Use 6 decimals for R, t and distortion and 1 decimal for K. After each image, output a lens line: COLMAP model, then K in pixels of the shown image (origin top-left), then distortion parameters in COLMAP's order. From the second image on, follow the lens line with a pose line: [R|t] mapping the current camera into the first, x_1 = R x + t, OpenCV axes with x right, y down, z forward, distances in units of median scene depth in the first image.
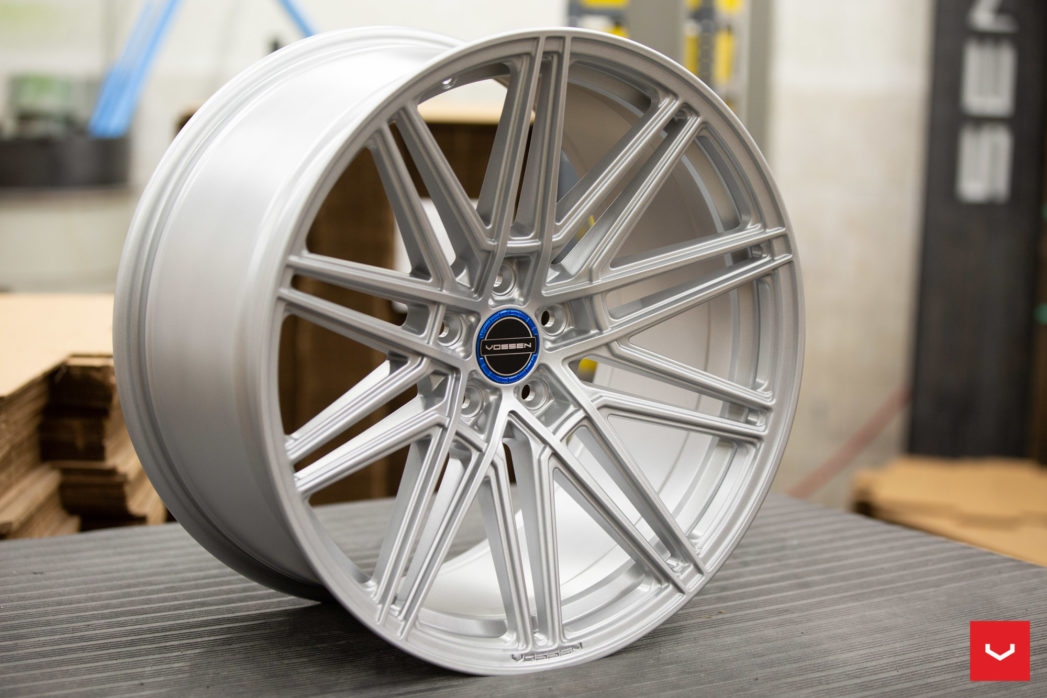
lens RADIAL K [[2169.5, 0, 524.8], [0, 2169.5, 350.0], [0, 0, 1]] dist [-0.073461, 0.000000]
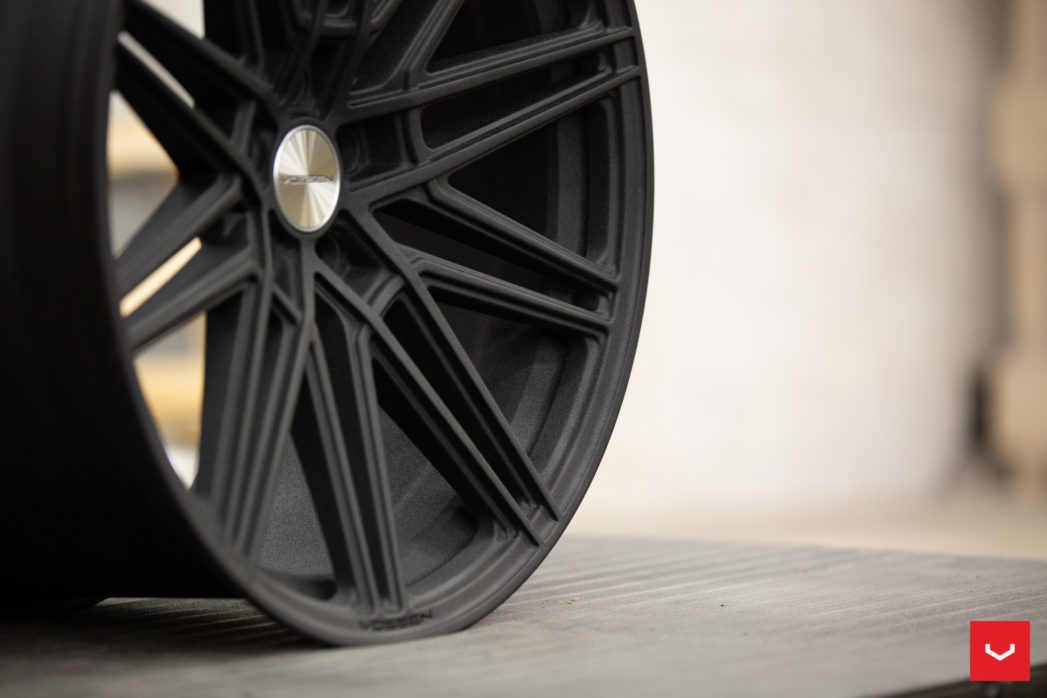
lens RADIAL K [[3805.4, 0, 523.0], [0, 3805.4, 345.8], [0, 0, 1]] dist [0.325191, 0.000000]
pose [[0.918830, -0.020431, 0.394125, -0.414422], [0.063965, 0.993164, -0.097638, 0.169947], [-0.389436, 0.114923, 0.913856, -0.115359]]
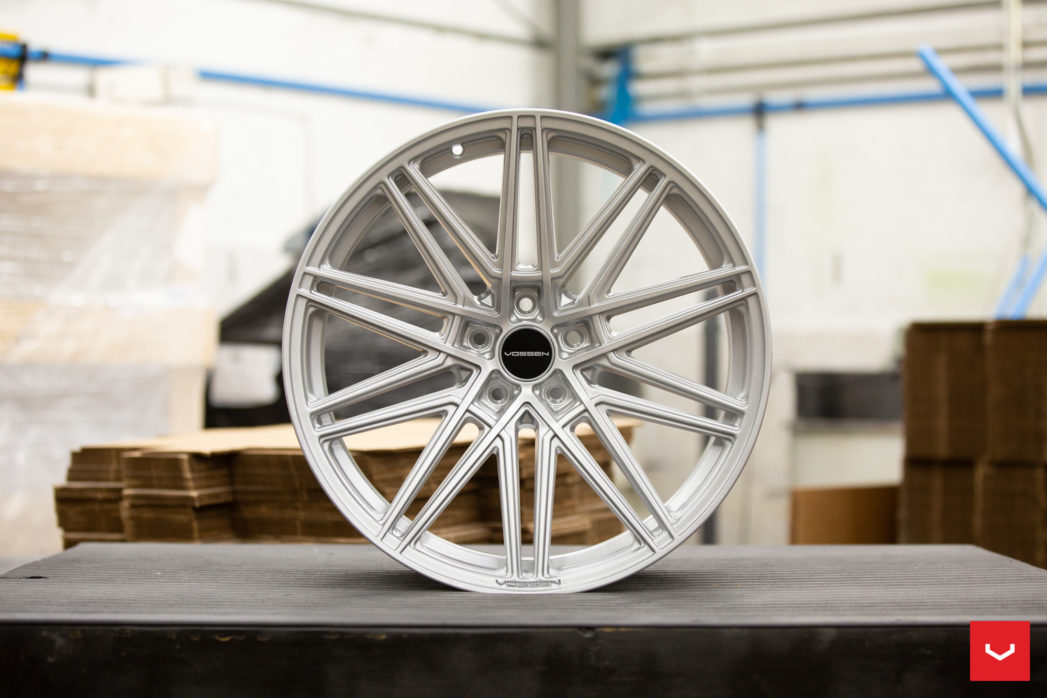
lens RADIAL K [[2169.5, 0, 531.6], [0, 2169.5, 354.4], [0, 0, 1]] dist [-0.073461, 0.000000]
pose [[0.845305, -0.013161, -0.534122, 0.698256], [-0.070723, 0.988143, -0.136275, 0.178153], [0.529582, 0.152969, 0.834352, -0.108139]]
